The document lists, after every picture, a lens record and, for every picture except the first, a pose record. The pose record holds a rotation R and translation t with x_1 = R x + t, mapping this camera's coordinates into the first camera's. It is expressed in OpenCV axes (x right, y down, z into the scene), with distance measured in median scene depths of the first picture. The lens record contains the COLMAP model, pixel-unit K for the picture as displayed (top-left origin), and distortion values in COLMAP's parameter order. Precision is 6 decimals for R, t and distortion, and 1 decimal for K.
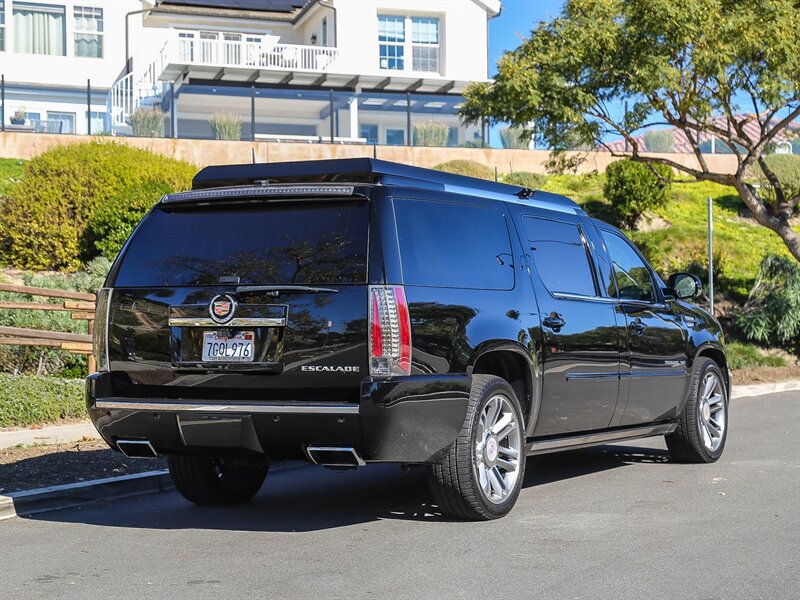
lens RADIAL K [[1663.6, 0, 400.0], [0, 1663.6, 300.0], [0, 0, 1]] dist [0.355390, -0.138888]
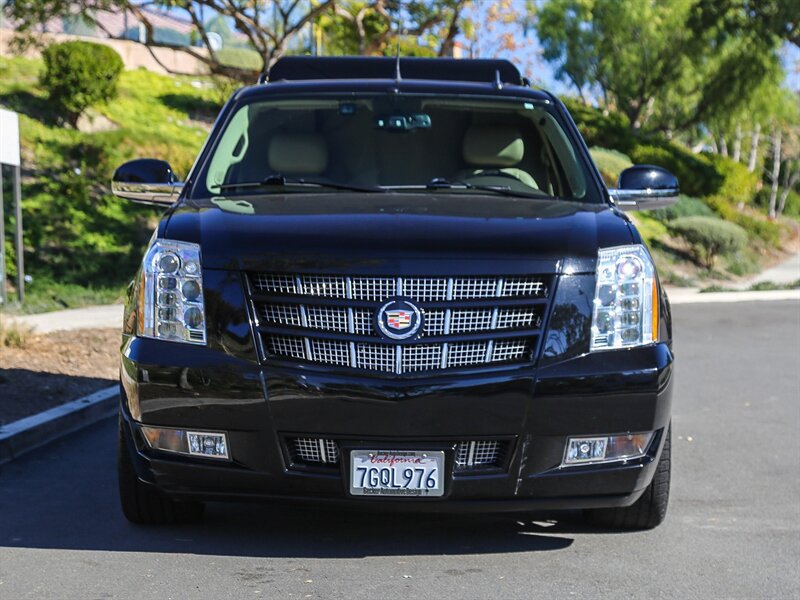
lens RADIAL K [[1934.5, 0, 400.0], [0, 1934.5, 300.0], [0, 0, 1]] dist [0.397483, -0.257146]
pose [[0.913340, -0.003048, 0.407186, -0.153587], [-0.014689, 0.999074, 0.040429, 0.001243], [-0.406932, -0.042906, 0.912450, 0.067590]]
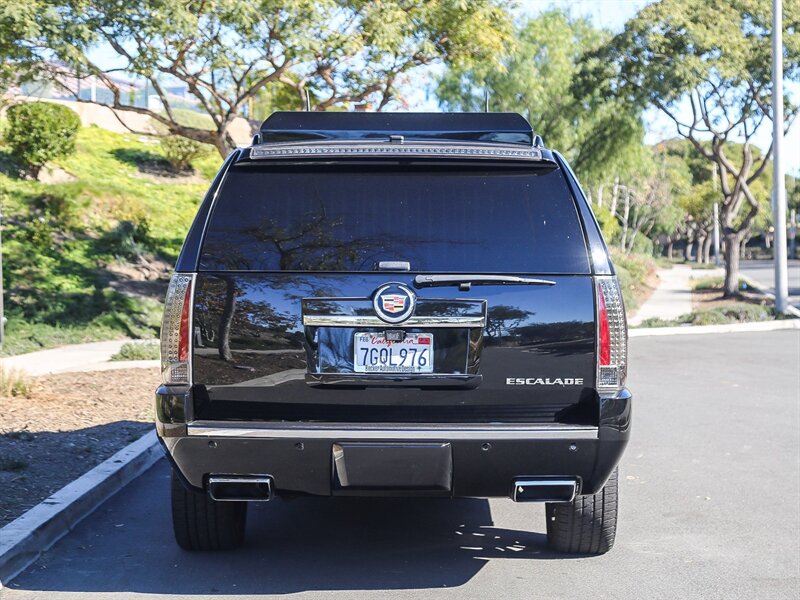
lens RADIAL K [[1663.6, 0, 400.0], [0, 1663.6, 300.0], [0, 0, 1]] dist [0.355390, -0.138888]
pose [[0.885804, 0.000739, 0.464060, -0.162983], [-0.014783, 0.999536, 0.026626, -0.005987], [-0.463825, -0.030446, 0.885404, 0.116626]]
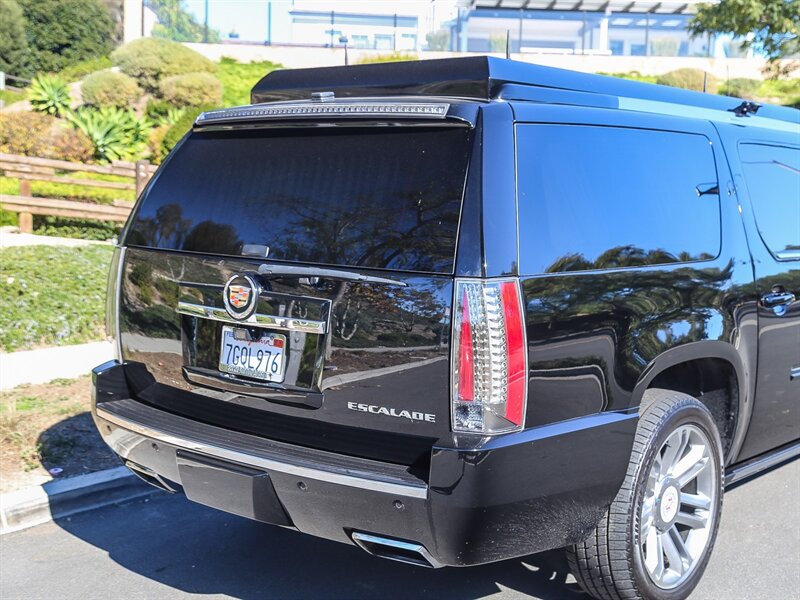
lens RADIAL K [[1099.8, 0, 398.1], [0, 1099.8, 316.5], [0, 0, 1]] dist [0.093703, -0.021091]
pose [[0.976260, 0.049890, -0.210777, 0.015023], [-0.020953, 0.990301, 0.137349, -0.016623], [0.215585, -0.129672, 0.967837, 0.215550]]
